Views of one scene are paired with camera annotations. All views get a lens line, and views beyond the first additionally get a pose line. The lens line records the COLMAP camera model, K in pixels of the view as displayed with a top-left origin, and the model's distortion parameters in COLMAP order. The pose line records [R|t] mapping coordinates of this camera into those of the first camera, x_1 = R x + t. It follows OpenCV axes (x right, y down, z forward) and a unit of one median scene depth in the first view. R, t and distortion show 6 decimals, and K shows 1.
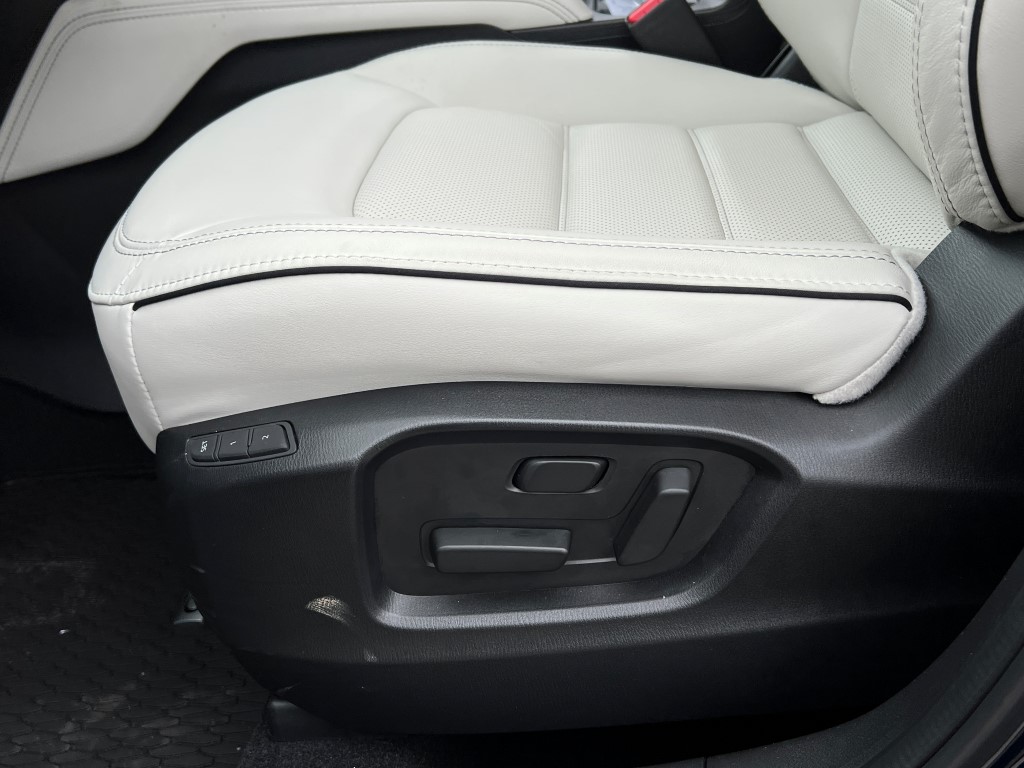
lens RADIAL K [[1047.2, 0, 512.0], [0, 1047.2, 384.0], [0, 0, 1]] dist [0.188416, -0.401084]
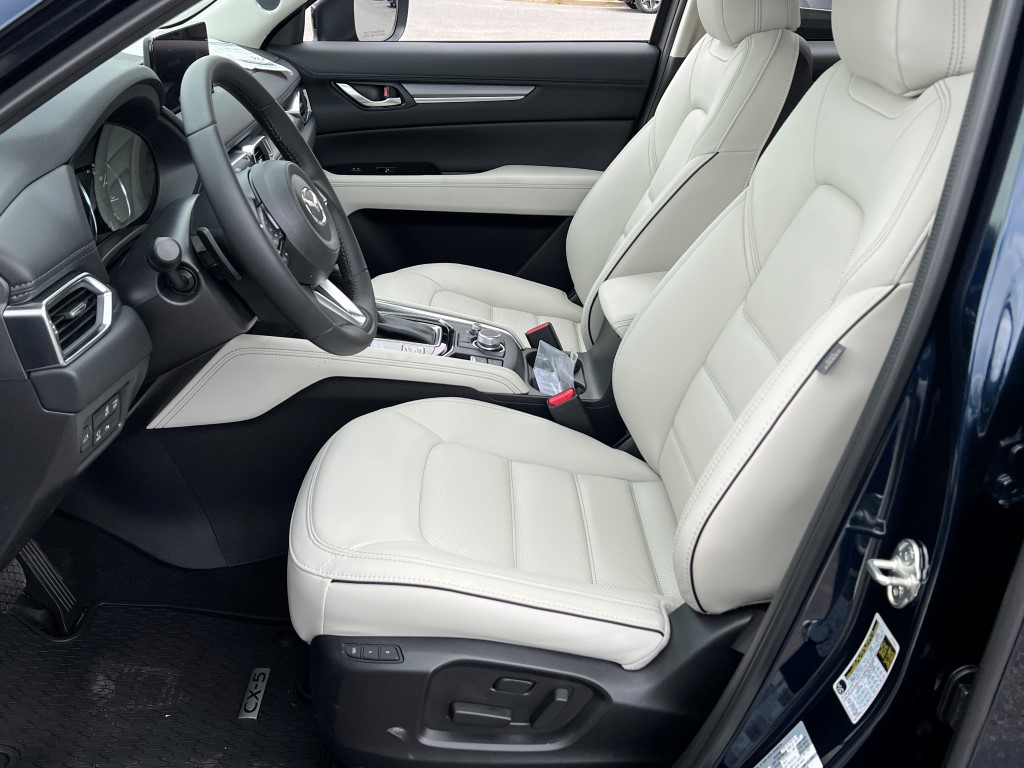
lens RADIAL K [[1047.2, 0, 512.0], [0, 1047.2, 384.0], [0, 0, 1]] dist [0.188416, -0.401084]
pose [[0.972941, 0.160624, 0.166091, -0.448474], [-0.146594, 0.984757, -0.093613, -0.345569], [-0.178596, 0.066732, 0.981657, -1.323704]]
